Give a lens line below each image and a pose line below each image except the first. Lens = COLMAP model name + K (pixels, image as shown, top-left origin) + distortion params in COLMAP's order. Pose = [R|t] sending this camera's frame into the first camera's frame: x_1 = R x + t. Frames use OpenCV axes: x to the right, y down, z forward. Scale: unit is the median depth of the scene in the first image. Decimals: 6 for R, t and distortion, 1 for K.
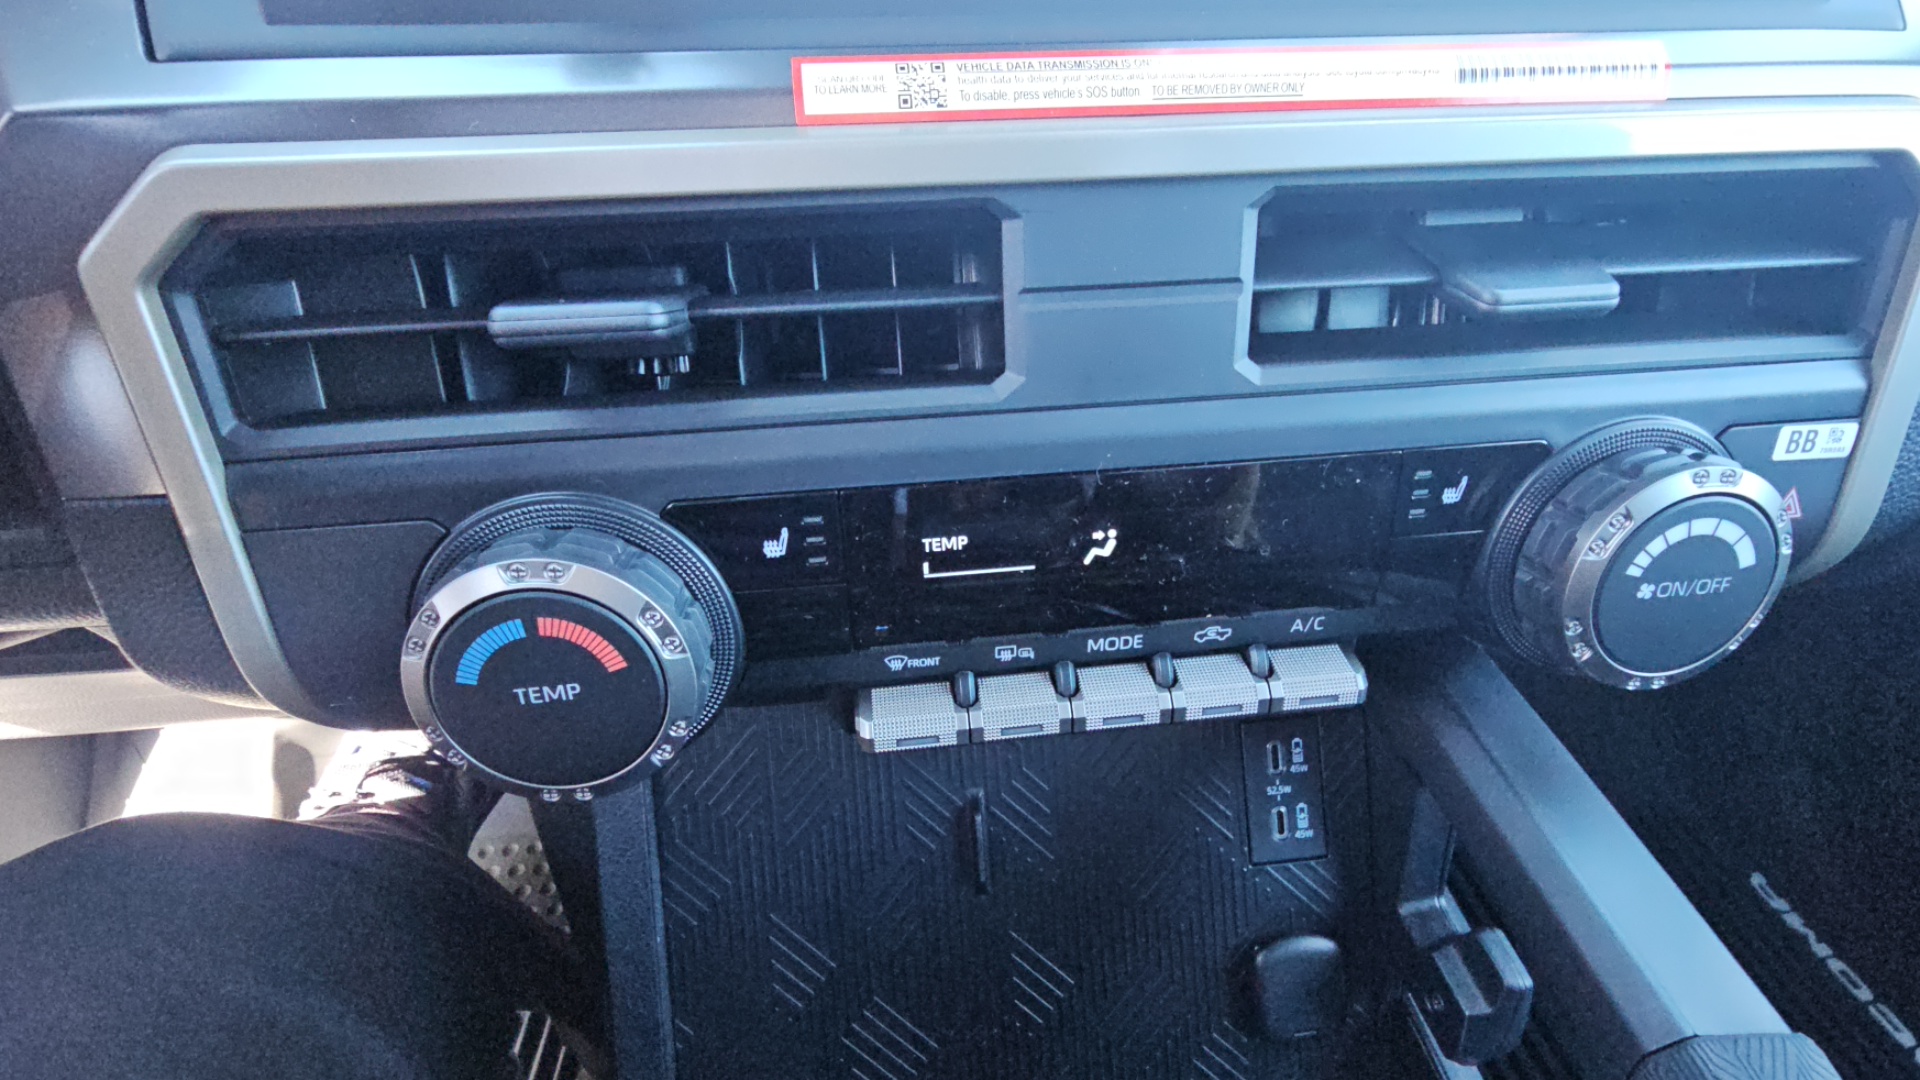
lens RADIAL K [[875.4, 0, 979.7], [0, 875.4, 546.0], [0, 0, 1]] dist [0.010308, -0.008353]
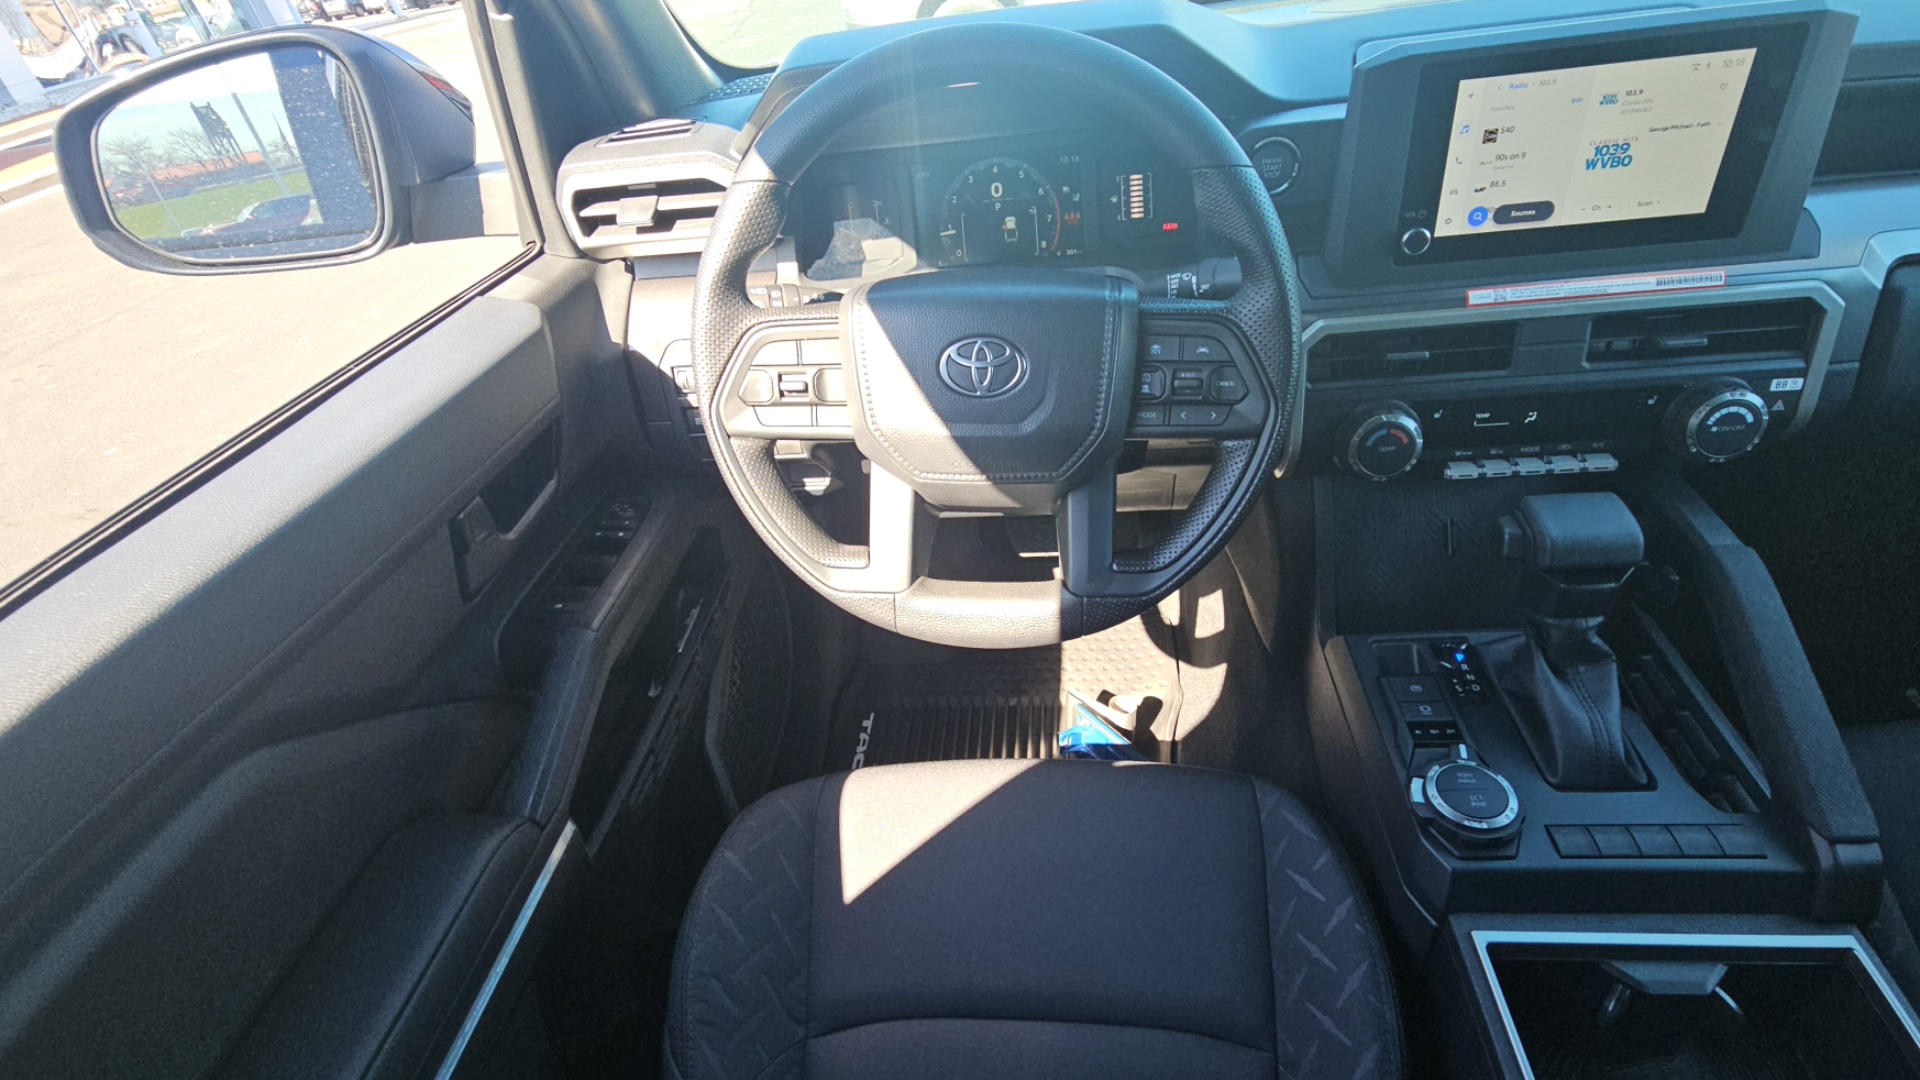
lens RADIAL K [[857.5, 0, 983.4], [0, 857.5, 544.0], [0, 0, 1]] dist [0.004464, -0.004402]
pose [[0.973860, 0.034402, -0.224528, -1.240699], [-0.024894, 0.998675, 0.045040, 0.419637], [0.225780, -0.038273, 0.973426, -2.907585]]
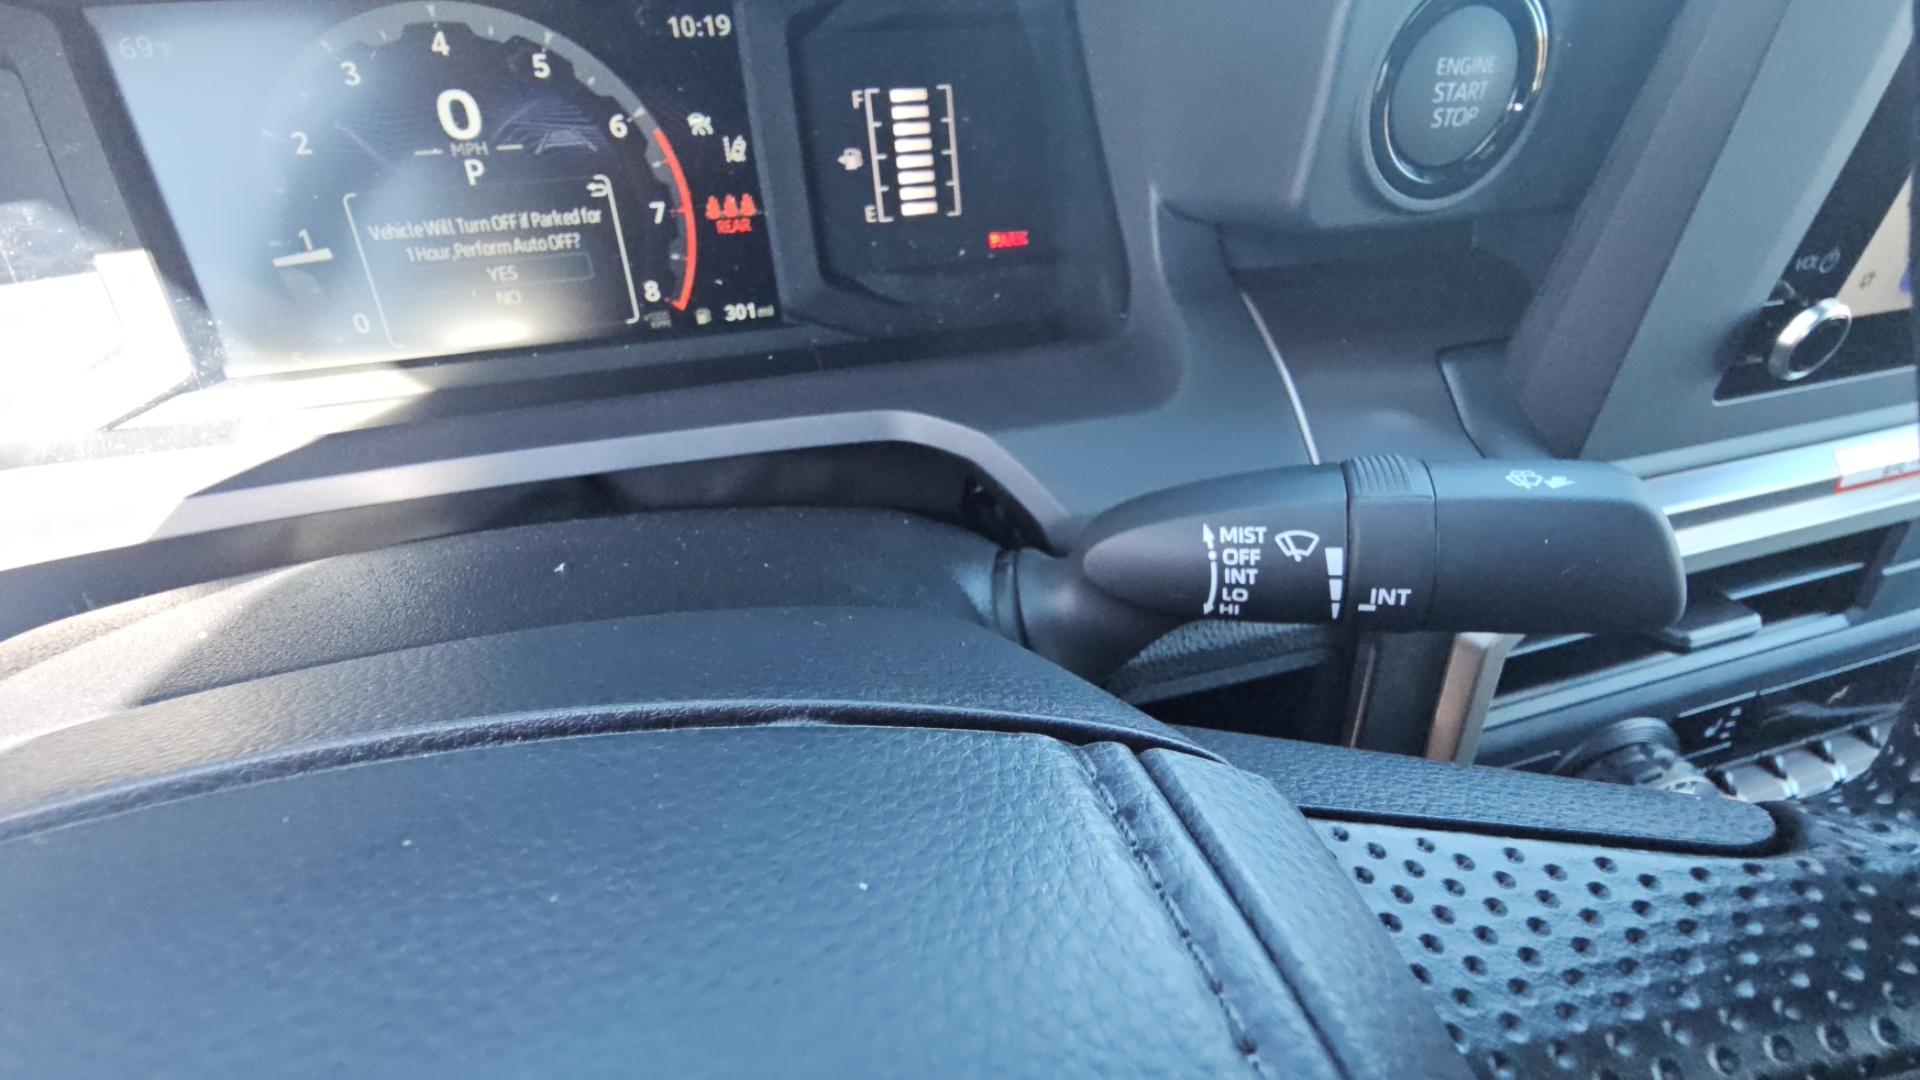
lens RADIAL K [[875.4, 0, 979.7], [0, 875.4, 546.0], [0, 0, 1]] dist [0.010308, -0.008353]
pose [[0.985626, -0.085438, 0.145745, -1.658379], [0.066520, 0.989270, 0.130074, -0.590435], [-0.155295, -0.118510, 0.980734, -0.262660]]
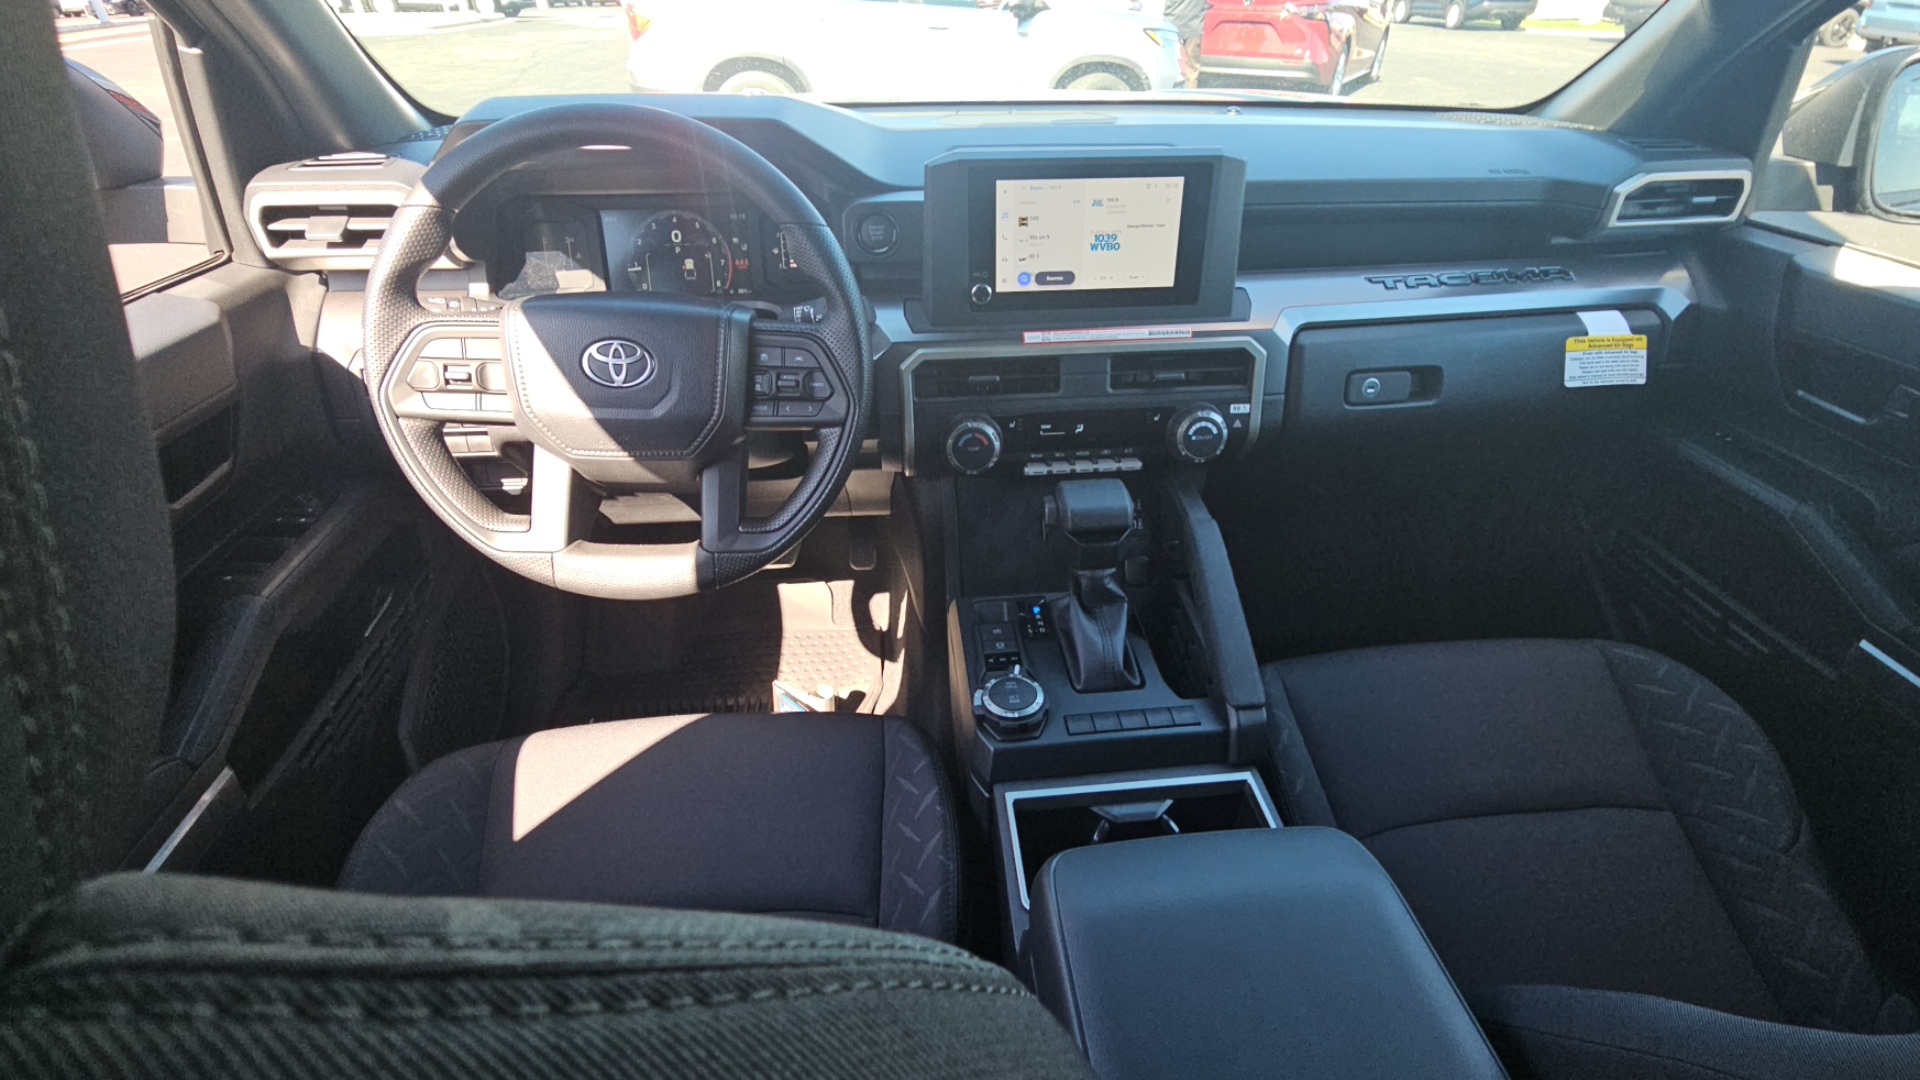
lens RADIAL K [[857.5, 0, 983.4], [0, 857.5, 544.0], [0, 0, 1]] dist [0.004464, -0.004402]
pose [[0.999883, 0.014644, -0.004371, -0.354847], [-0.014792, 0.999238, -0.036108, 0.820930], [0.003839, 0.036169, 0.999338, -3.672745]]
